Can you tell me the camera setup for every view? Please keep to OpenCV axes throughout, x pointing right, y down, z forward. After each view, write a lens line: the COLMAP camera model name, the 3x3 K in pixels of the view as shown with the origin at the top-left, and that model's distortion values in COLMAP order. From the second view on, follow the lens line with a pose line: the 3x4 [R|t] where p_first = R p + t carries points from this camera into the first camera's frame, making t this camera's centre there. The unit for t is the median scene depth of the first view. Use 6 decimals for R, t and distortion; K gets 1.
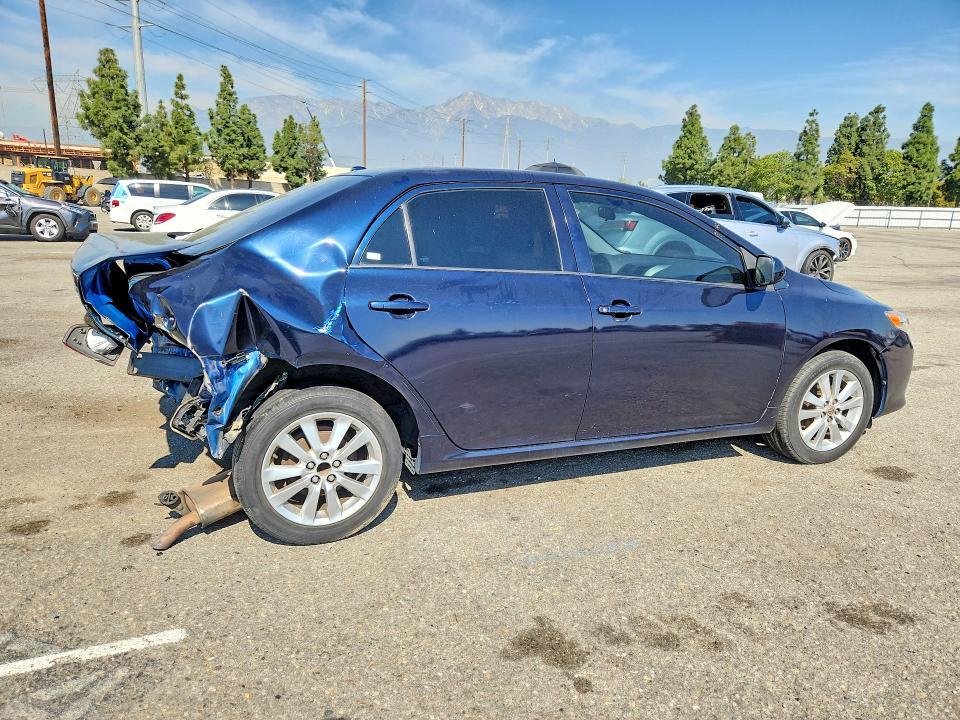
lens RADIAL K [[676.8, 0, 478.2], [0, 676.8, 362.7], [0, 0, 1]] dist [0.043974, -0.036926]
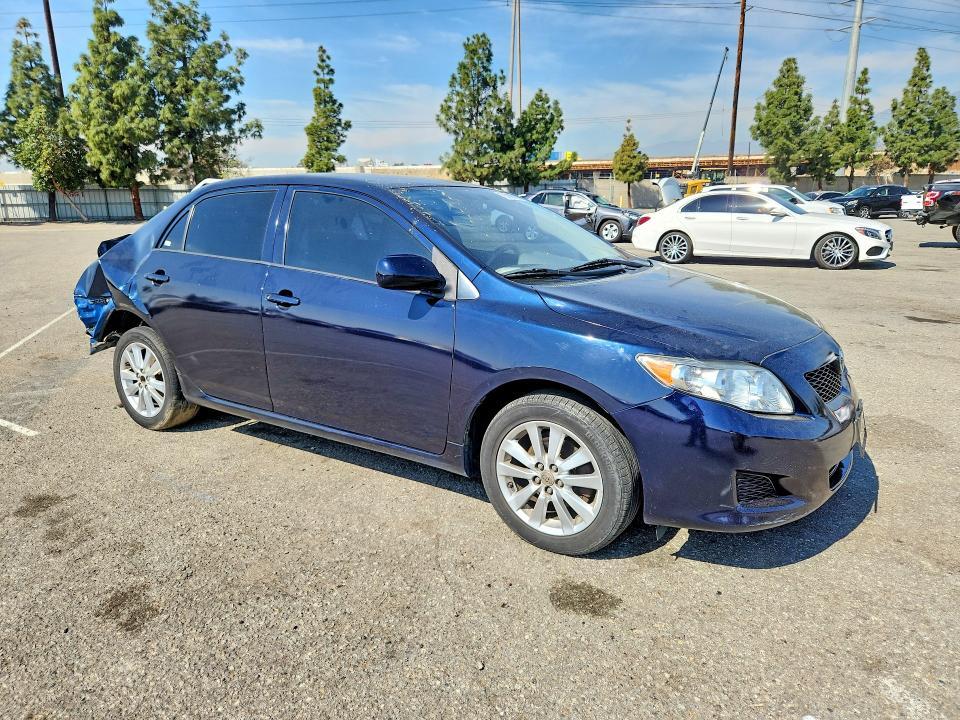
lens RADIAL K [[676.8, 0, 475.0], [0, 676.8, 362.8], [0, 0, 1]] dist [0.043974, -0.036926]
pose [[0.539020, 0.155508, -0.827813, 0.131577], [-0.159463, 0.983876, 0.080992, -0.011685], [0.827060, 0.088349, 0.555127, 0.067750]]
